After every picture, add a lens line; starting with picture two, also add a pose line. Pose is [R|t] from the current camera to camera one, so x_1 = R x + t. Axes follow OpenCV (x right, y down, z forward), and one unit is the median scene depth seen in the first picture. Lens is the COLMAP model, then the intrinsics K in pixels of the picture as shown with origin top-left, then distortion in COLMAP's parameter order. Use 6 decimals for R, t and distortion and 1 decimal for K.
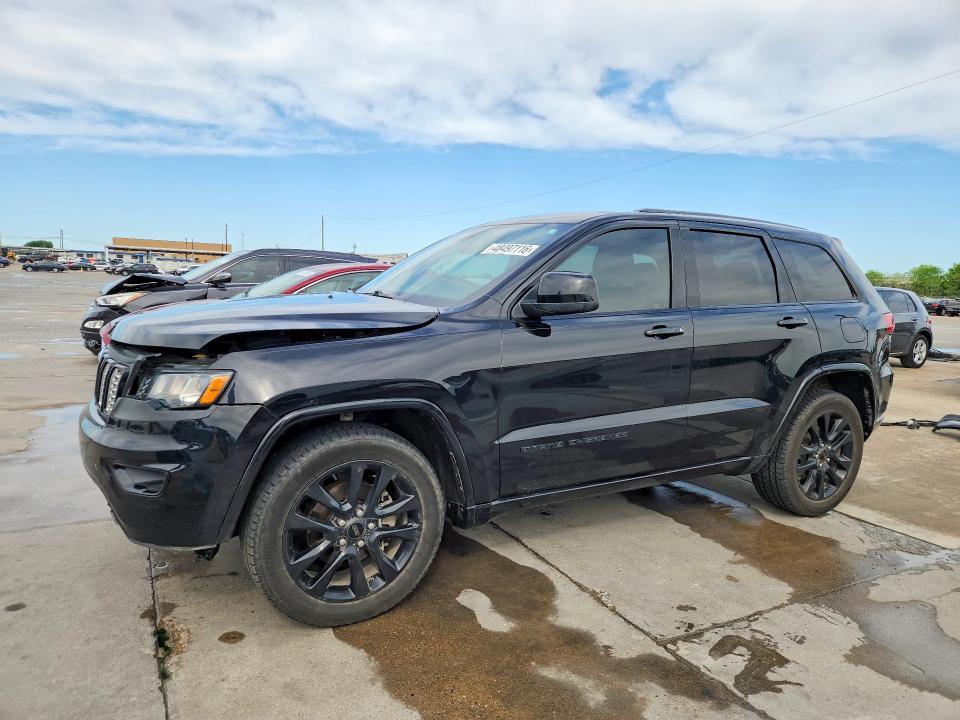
lens RADIAL K [[634.1, 0, 465.2], [0, 634.1, 355.1], [0, 0, 1]] dist [0.070471, -0.058028]
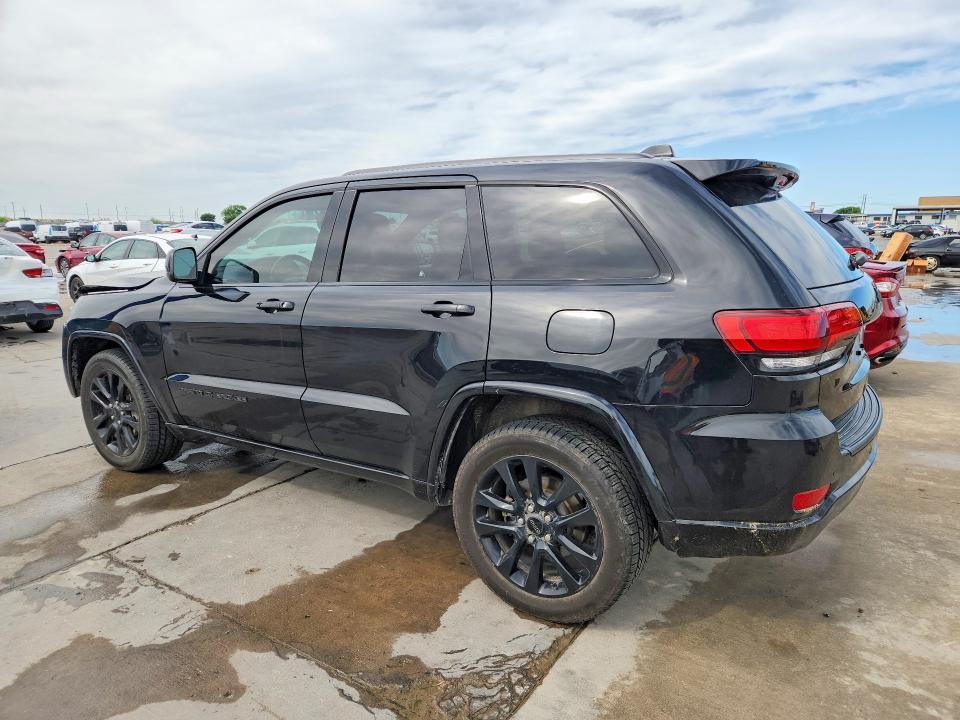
lens RADIAL K [[634.1, 0, 465.2], [0, 634.1, 355.1], [0, 0, 1]] dist [0.070471, -0.058028]
pose [[0.469517, 0.126278, -0.873846, 1.477126], [-0.079909, 0.991735, 0.100379, -0.086629], [0.879300, 0.022699, 0.475728, 0.915076]]
